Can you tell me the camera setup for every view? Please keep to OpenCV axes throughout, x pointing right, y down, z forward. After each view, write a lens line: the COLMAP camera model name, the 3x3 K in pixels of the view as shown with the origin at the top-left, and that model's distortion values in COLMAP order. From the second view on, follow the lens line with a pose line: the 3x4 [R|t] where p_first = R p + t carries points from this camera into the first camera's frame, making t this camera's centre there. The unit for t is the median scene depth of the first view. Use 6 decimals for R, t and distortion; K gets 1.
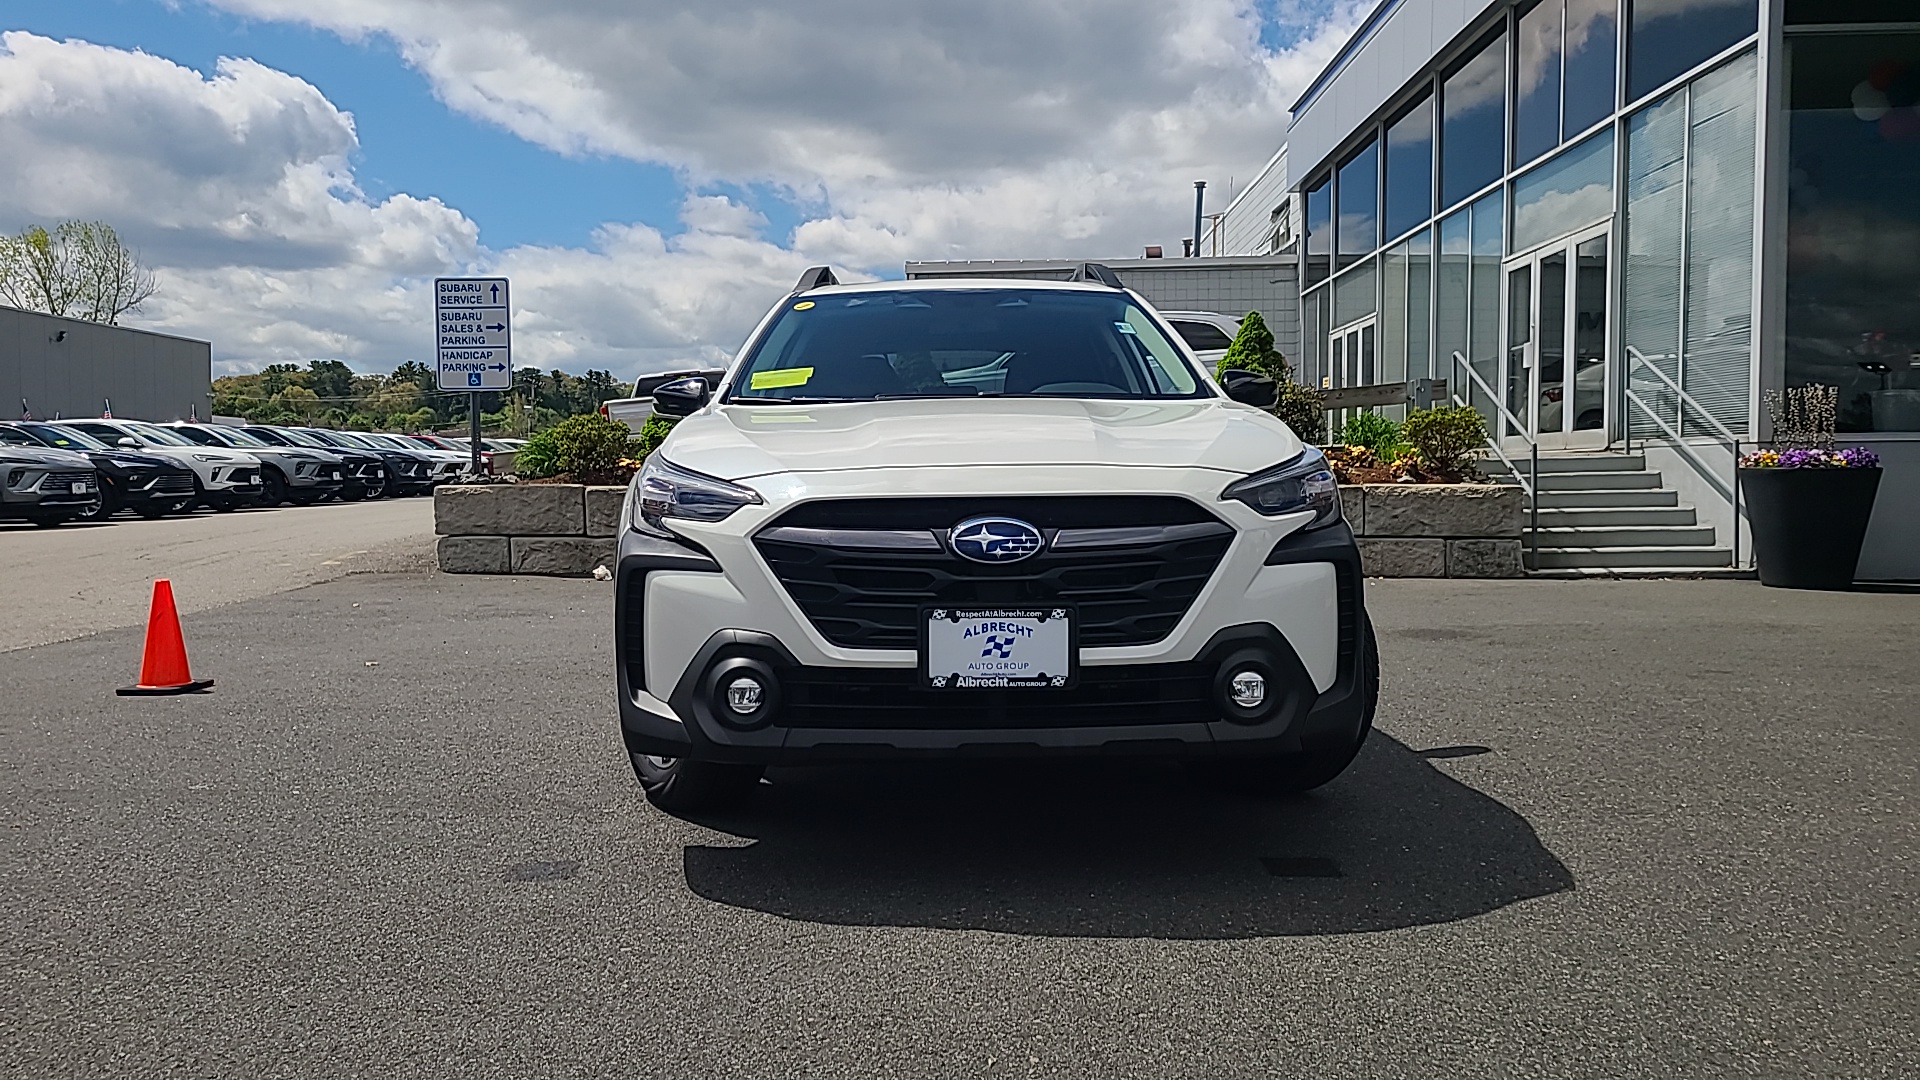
lens RADIAL K [[1444.0, 0, 955.0], [0, 1444.0, 556.9], [0, 0, 1]] dist [0.062983, -0.044332]
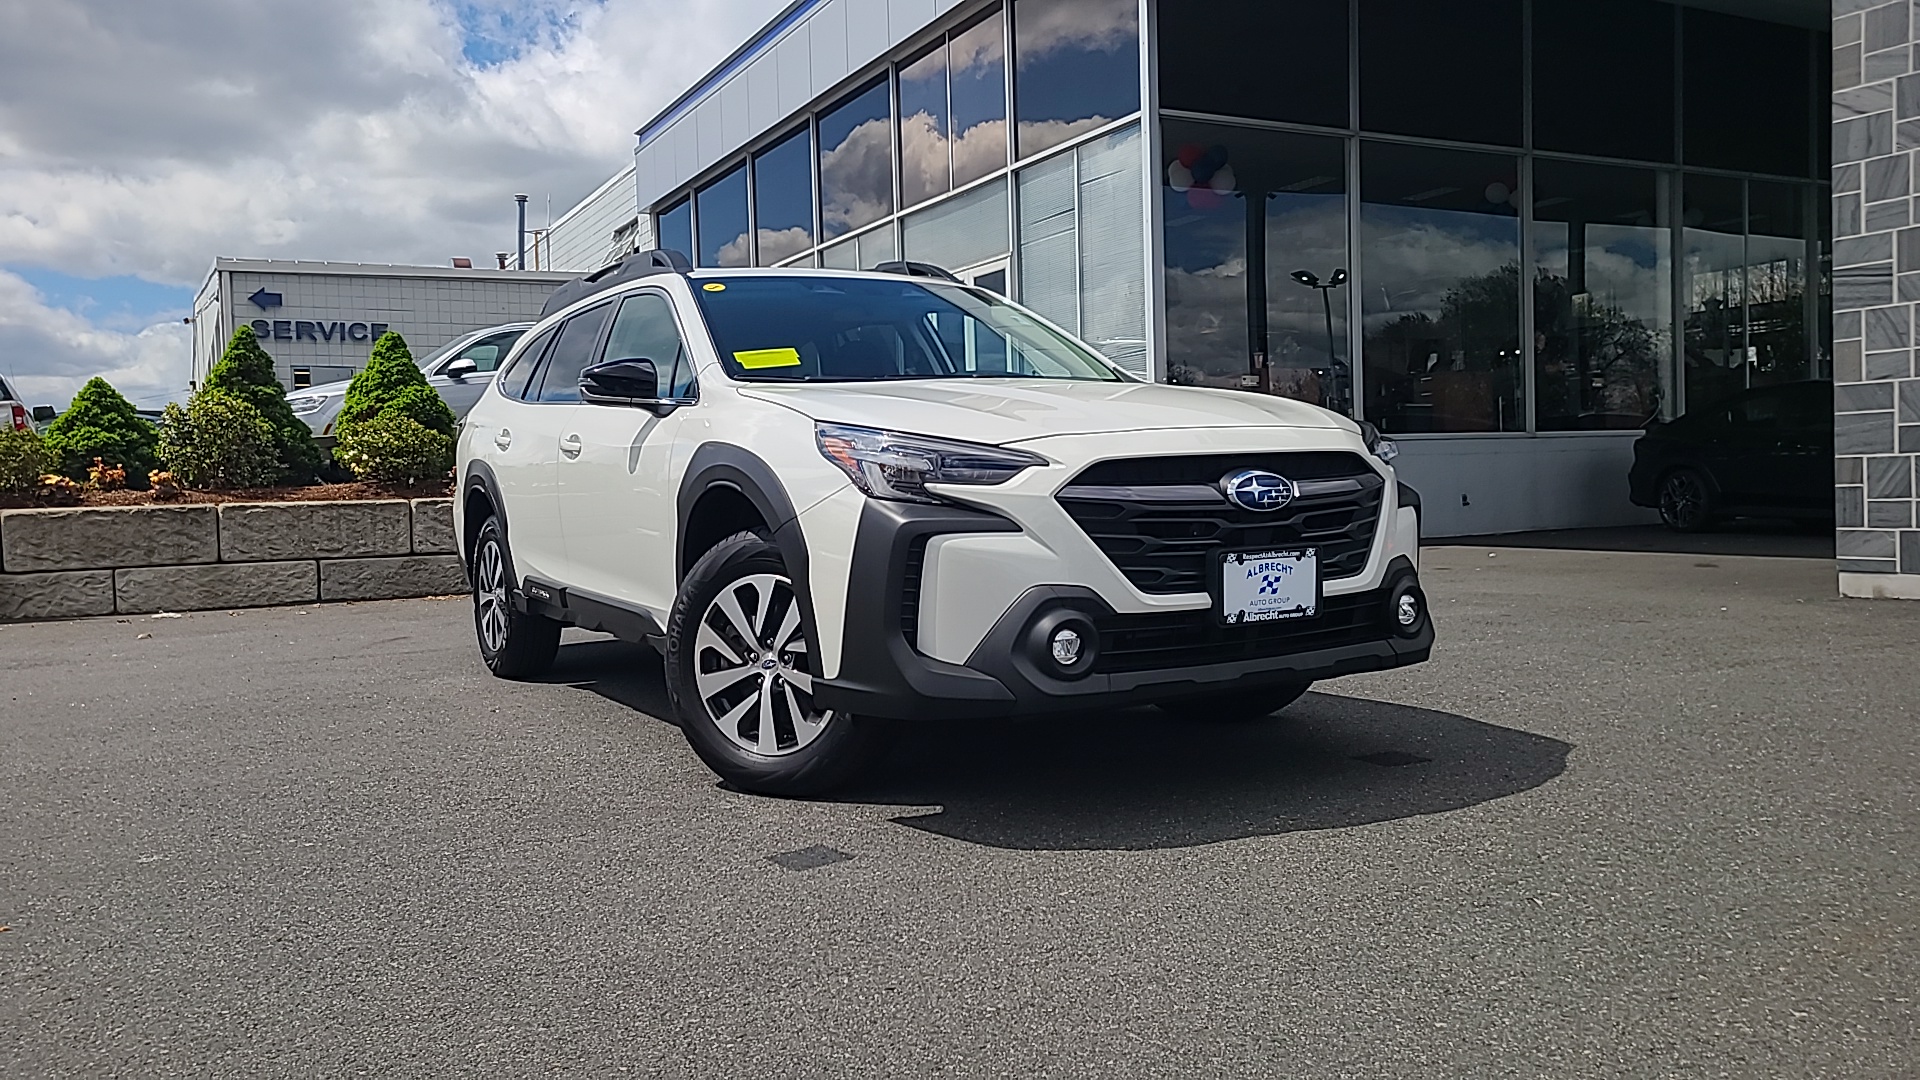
lens RADIAL K [[1444.0, 0, 955.0], [0, 1444.0, 556.9], [0, 0, 1]] dist [0.062983, -0.044332]
pose [[0.863882, -0.047501, 0.501450, -0.728779], [0.056120, 0.998422, -0.002104, 0.028256], [-0.500559, 0.029959, 0.865184, 0.135339]]
